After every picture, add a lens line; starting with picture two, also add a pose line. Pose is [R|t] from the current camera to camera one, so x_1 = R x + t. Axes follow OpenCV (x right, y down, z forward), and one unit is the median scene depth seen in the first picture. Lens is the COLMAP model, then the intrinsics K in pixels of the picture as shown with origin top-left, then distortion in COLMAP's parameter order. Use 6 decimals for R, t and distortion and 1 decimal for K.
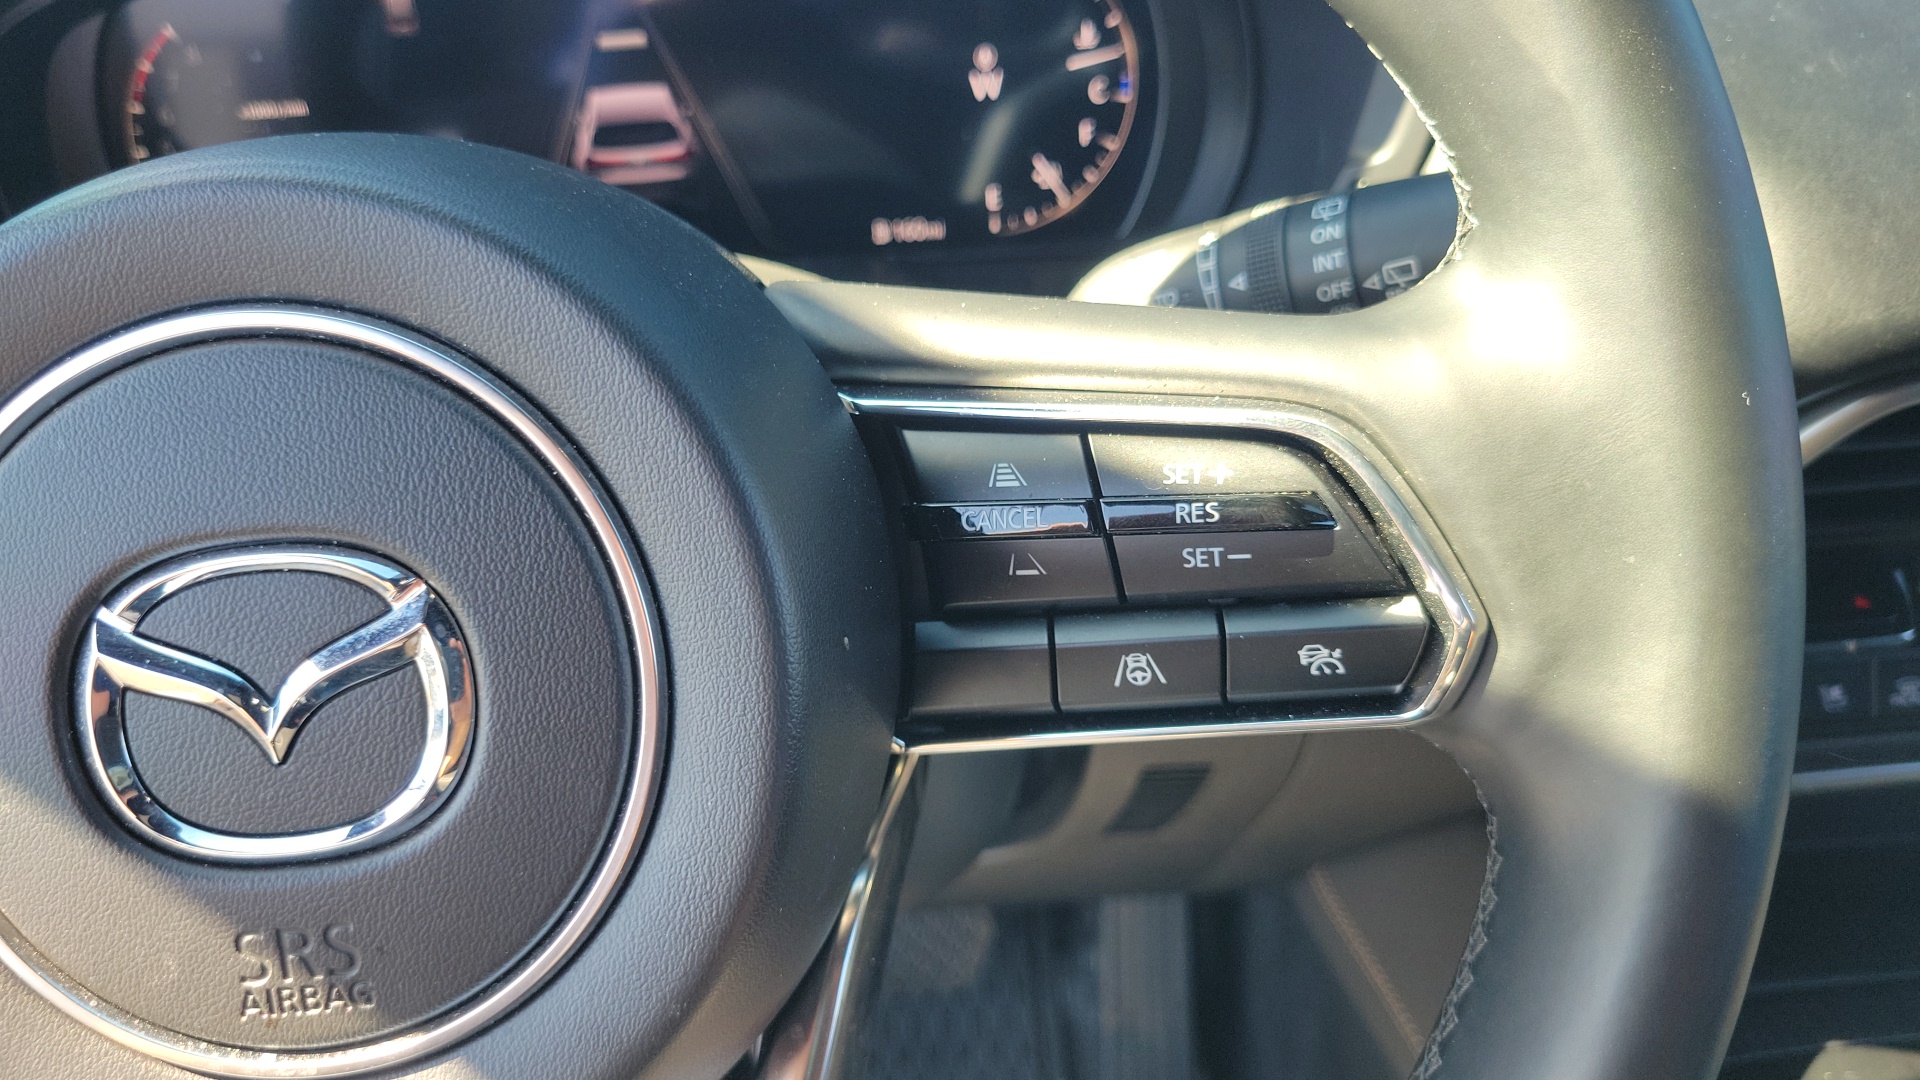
lens RADIAL K [[1430.1, 0, 960.0], [0, 1430.1, 540.0], [0, 0, 1]] dist [0.003836, -0.003292]
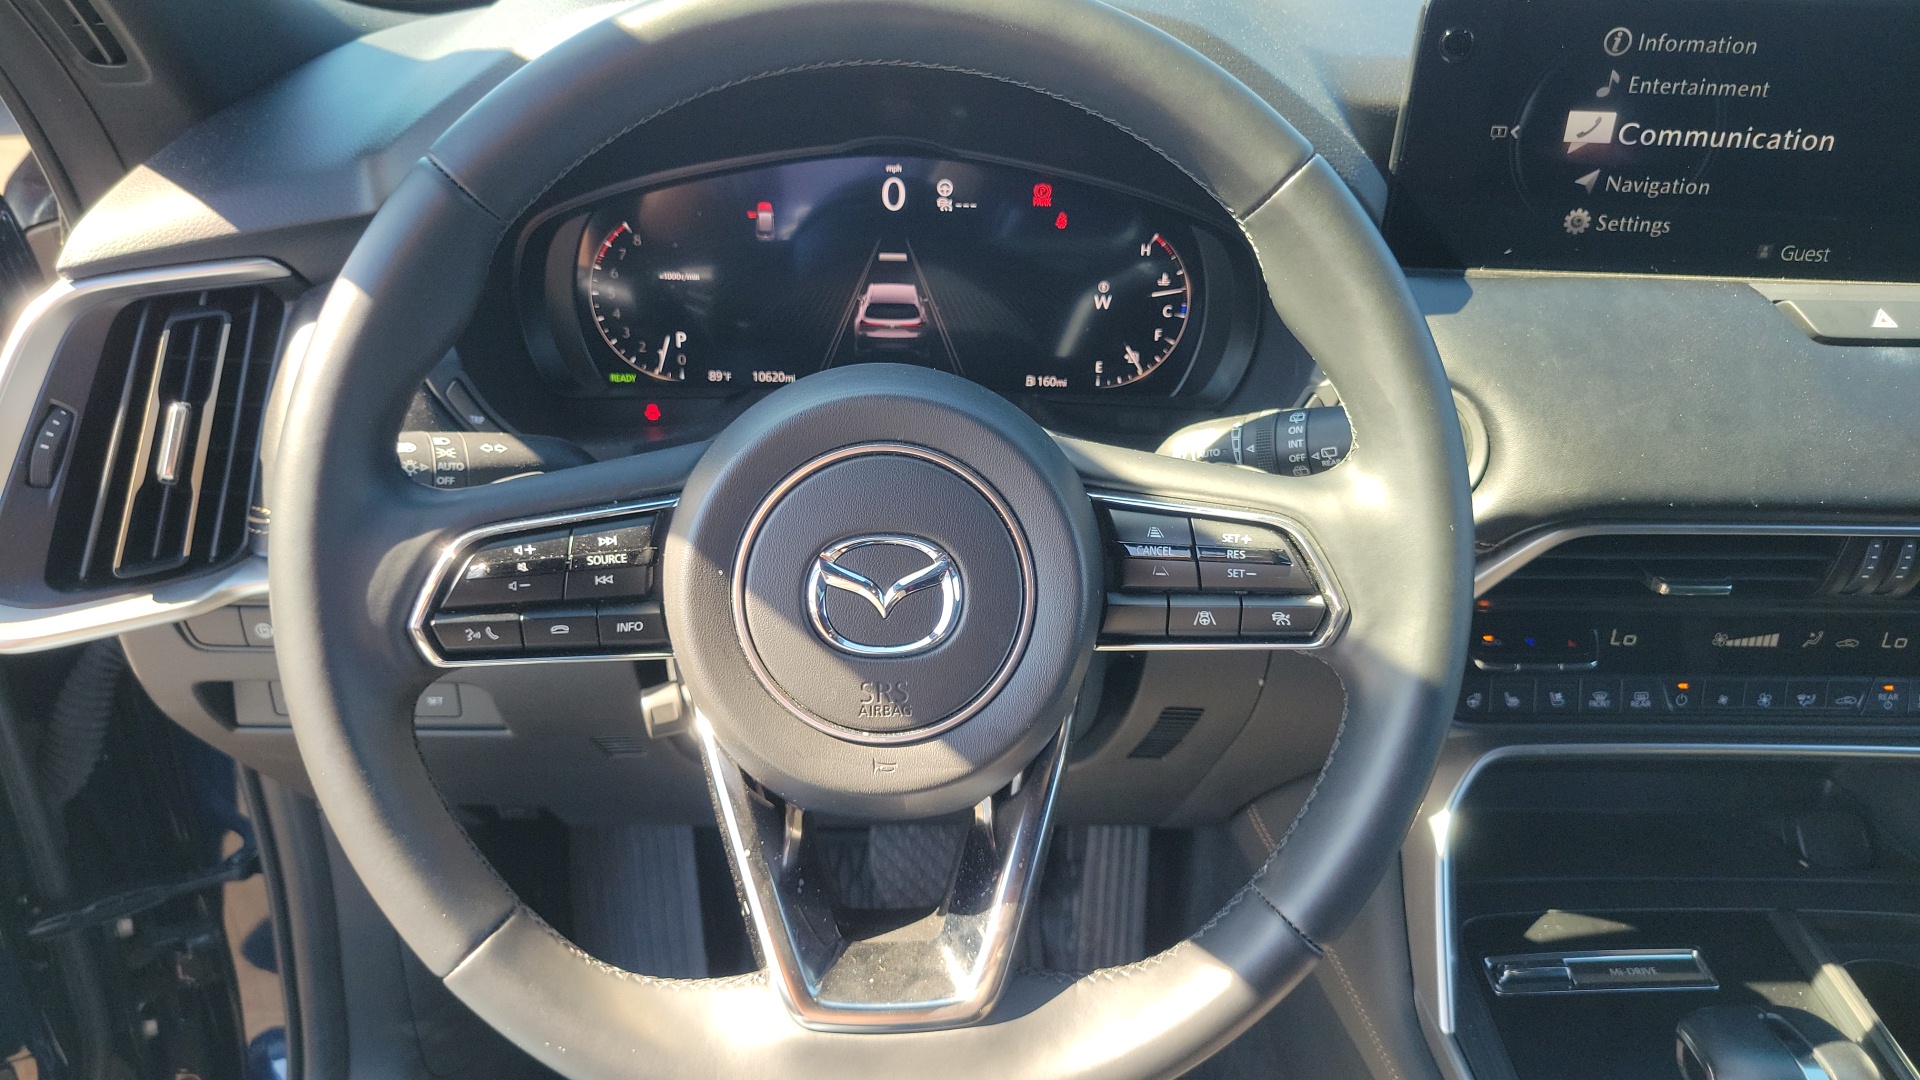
lens RADIAL K [[1441.9, 0, 961.1], [0, 1441.9, 568.7], [0, 0, 1]] dist [0.022251, 0.001025]
pose [[0.995267, 0.086258, 0.044747, -0.402251], [-0.085396, 0.996129, -0.020843, 0.094660], [-0.046372, 0.016923, 0.998781, -1.413183]]
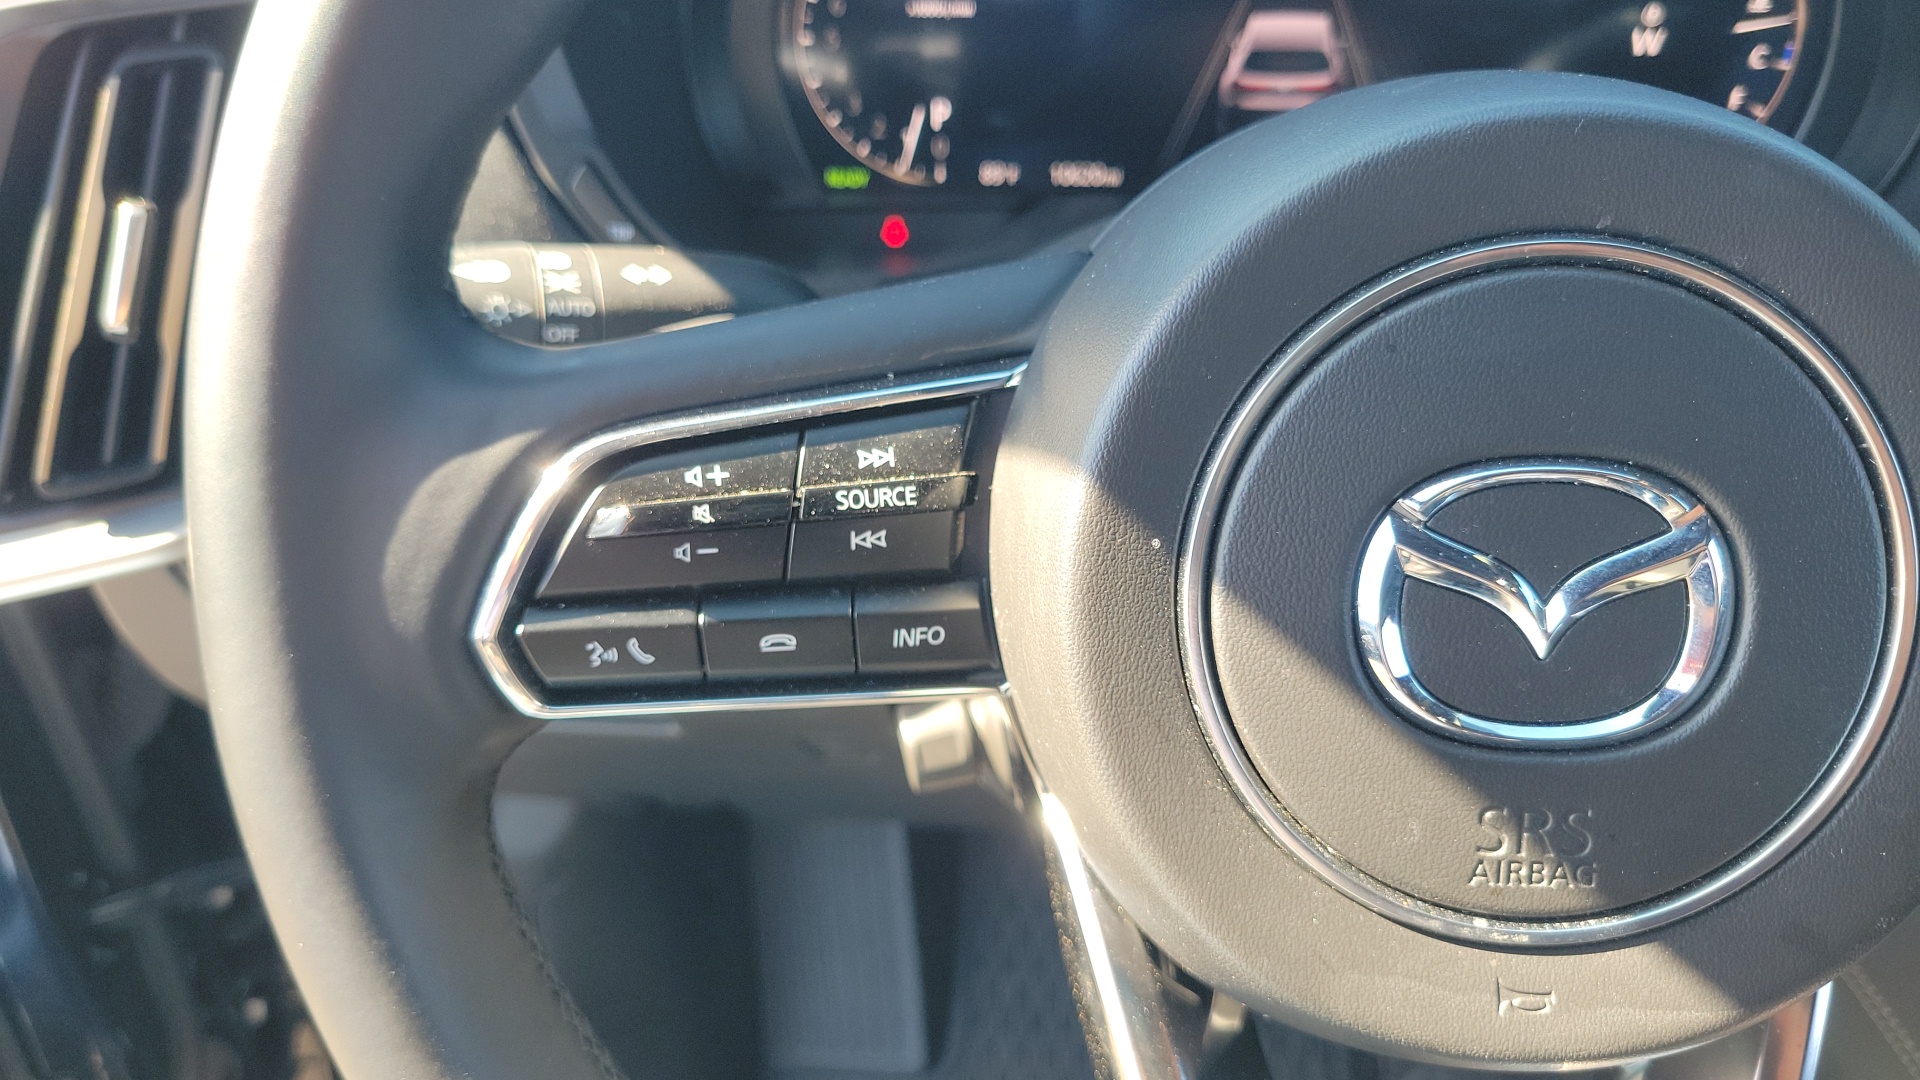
lens RADIAL K [[1430.1, 0, 960.0], [0, 1430.1, 540.0], [0, 0, 1]] dist [0.003836, -0.003292]
pose [[0.993319, 0.102554, -0.052913, -0.756801], [-0.099571, 0.993440, 0.056242, 0.042236], [0.058333, -0.050598, 0.997014, -0.096520]]
